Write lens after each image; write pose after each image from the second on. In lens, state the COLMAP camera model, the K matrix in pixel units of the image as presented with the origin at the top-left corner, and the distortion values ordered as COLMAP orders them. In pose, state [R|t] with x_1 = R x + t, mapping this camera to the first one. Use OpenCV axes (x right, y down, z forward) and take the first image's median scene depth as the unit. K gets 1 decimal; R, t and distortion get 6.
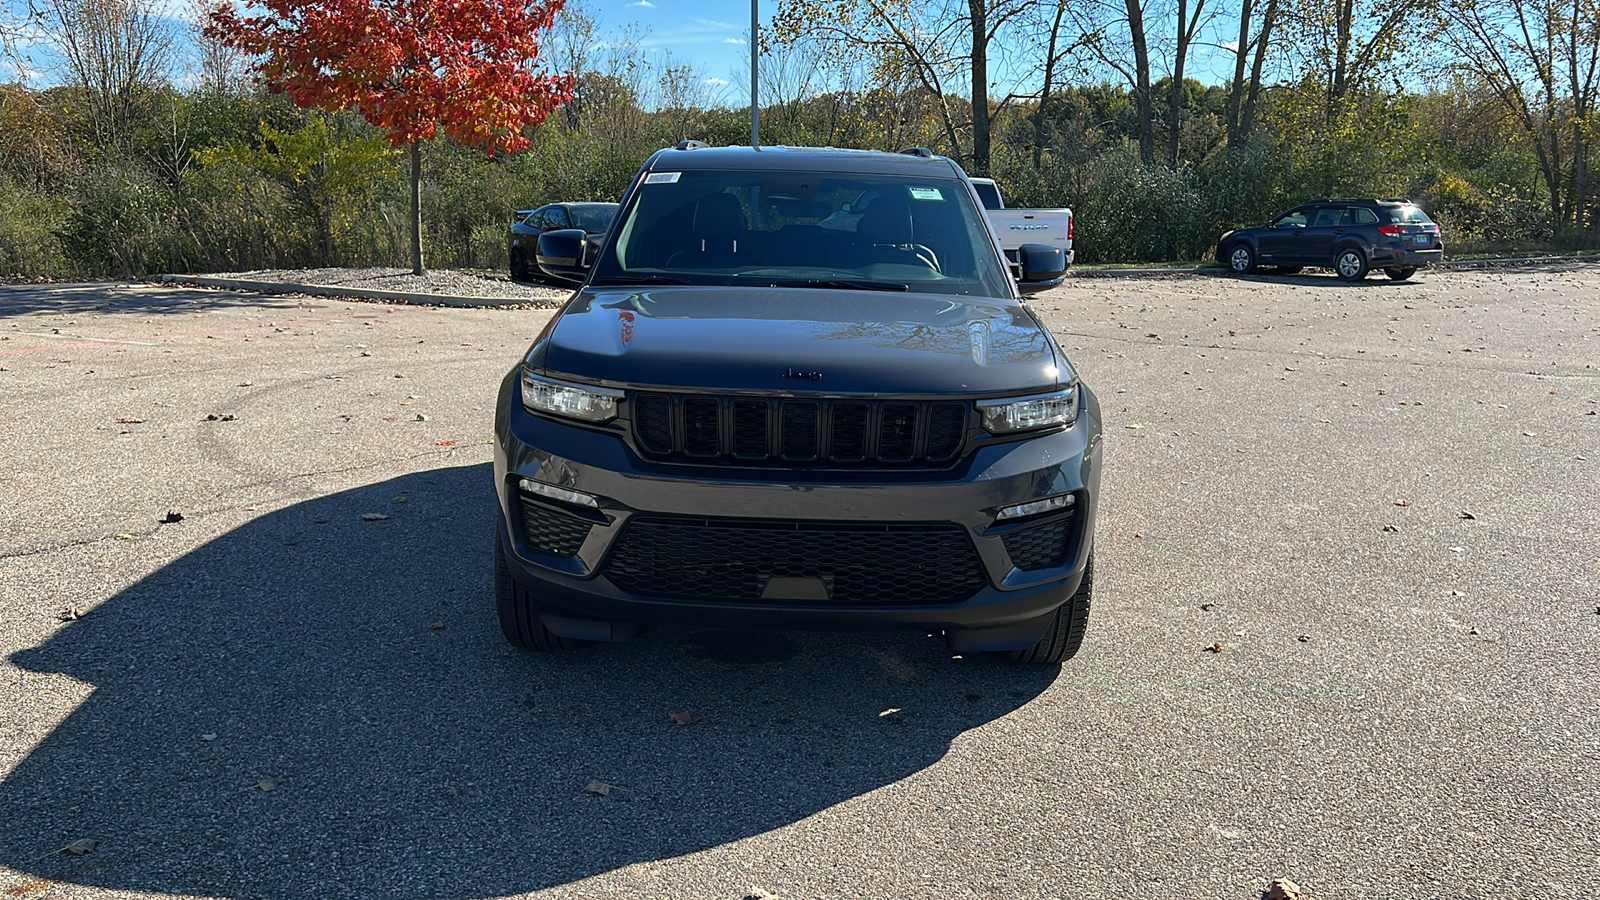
lens RADIAL K [[1368.4, 0, 807.3], [0, 1368.4, 458.3], [0, 0, 1]] dist [0.053162, -0.069959]
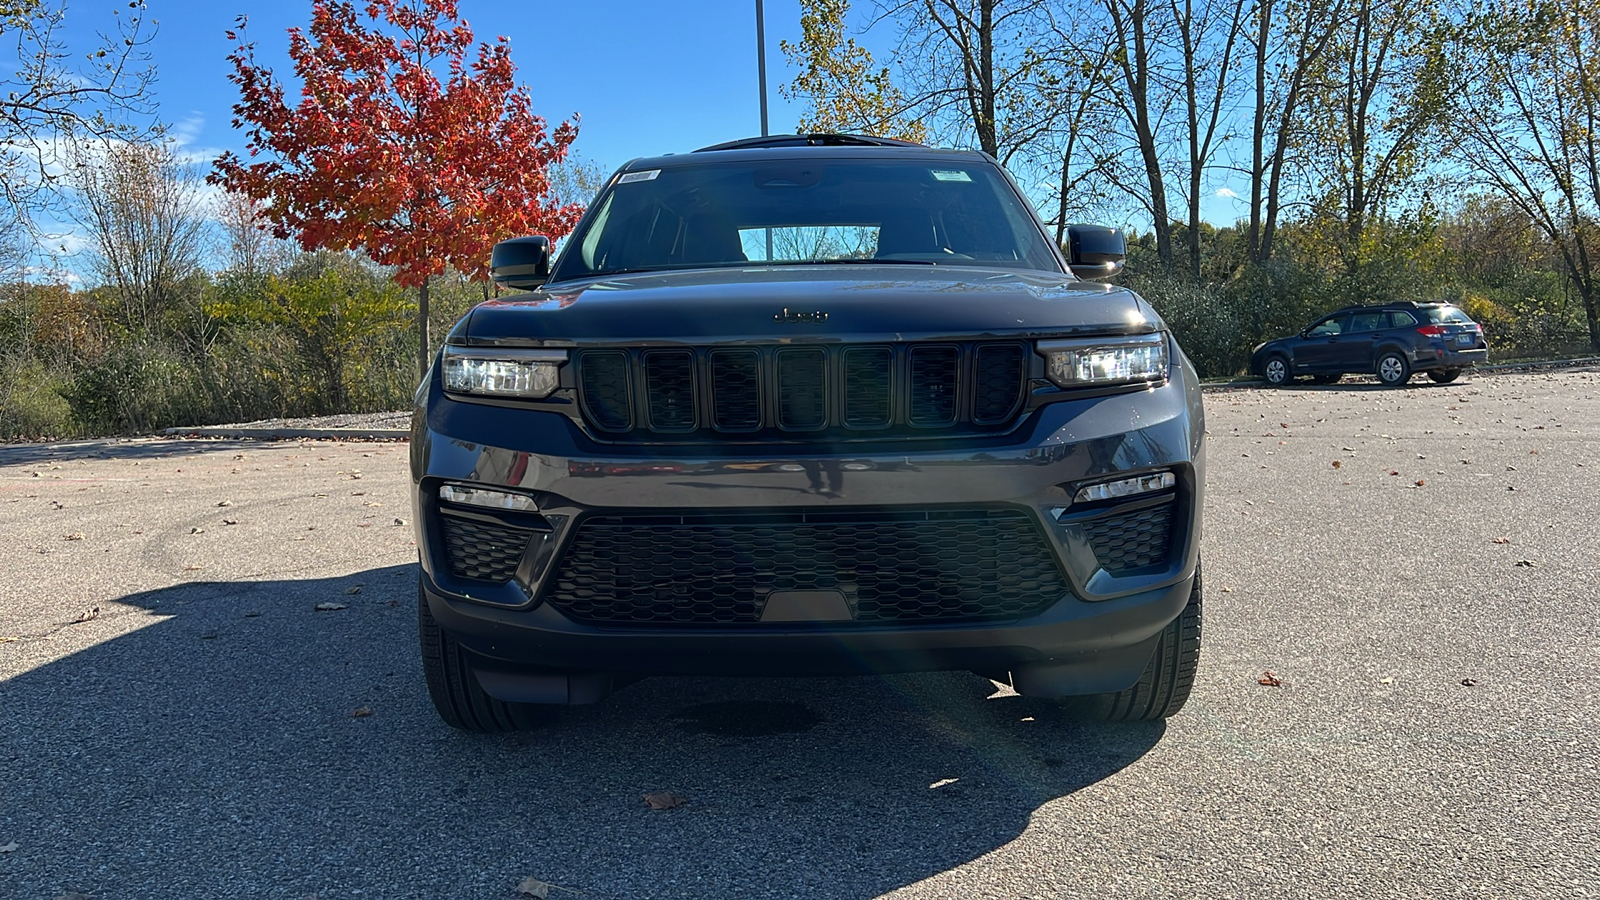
lens RADIAL K [[1368.4, 0, 806.1], [0, 1368.4, 455.2], [0, 0, 1]] dist [0.053162, -0.069959]
pose [[0.998675, -0.046928, -0.021124, 0.007357], [0.044152, 0.992173, -0.116802, 0.070346], [0.026440, 0.115714, 0.992931, 0.181864]]
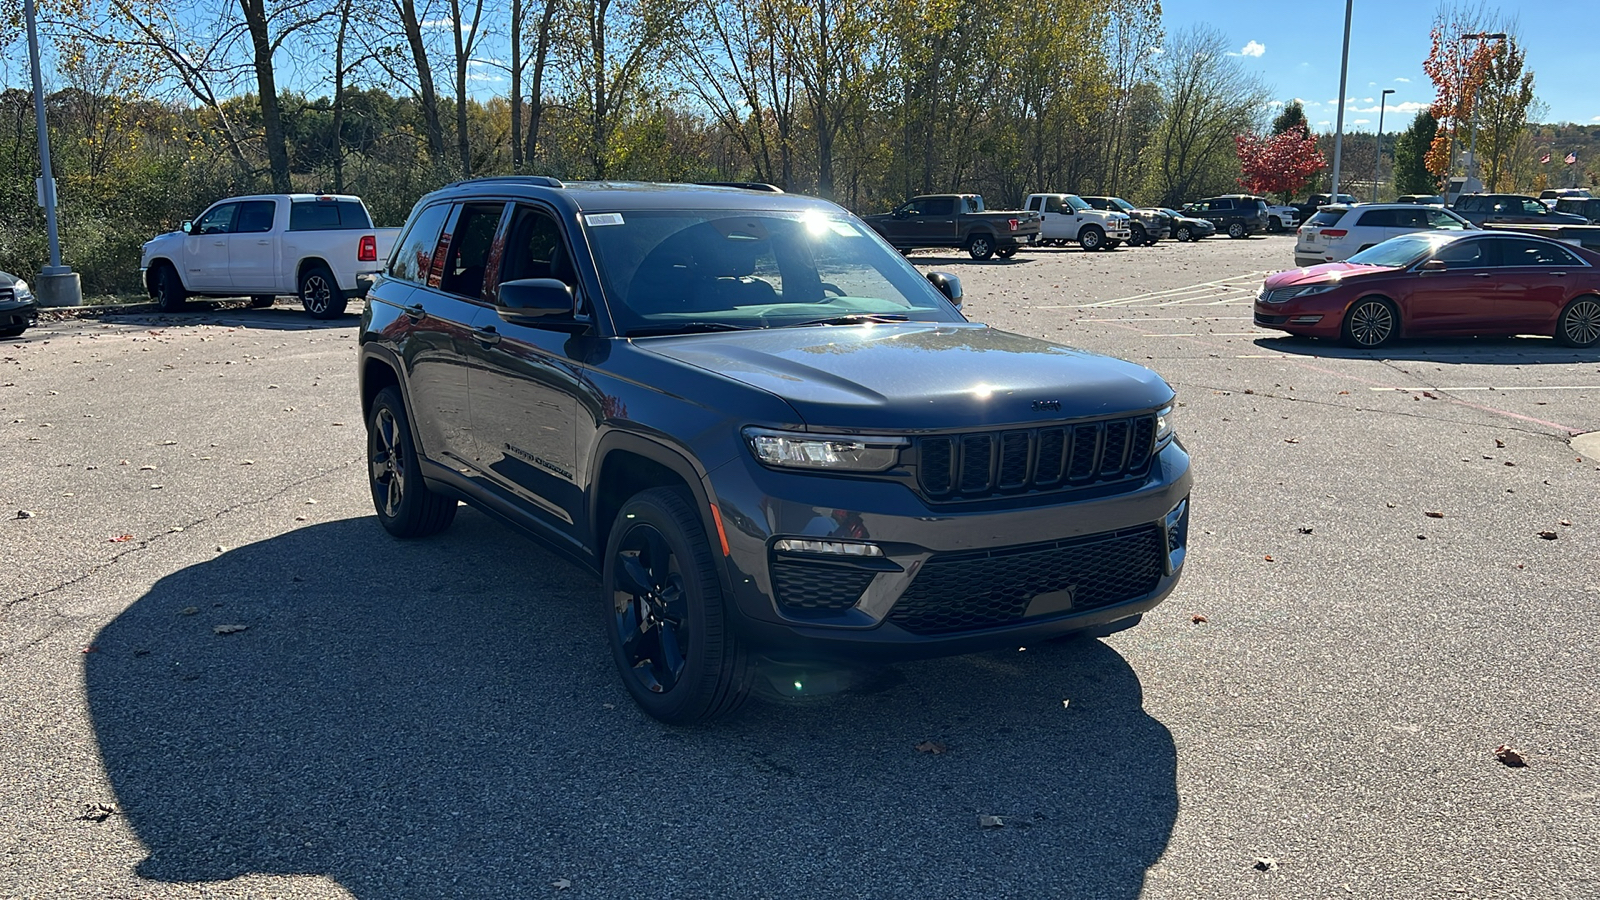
lens RADIAL K [[1368.4, 0, 800.0], [0, 1368.4, 443.8], [0, 0, 1]] dist [0.053162, -0.069959]
pose [[0.847445, -0.105497, 0.520296, -0.507157], [0.114427, 0.993318, 0.015033, -0.047712], [-0.518405, 0.046797, 0.853854, 0.119654]]
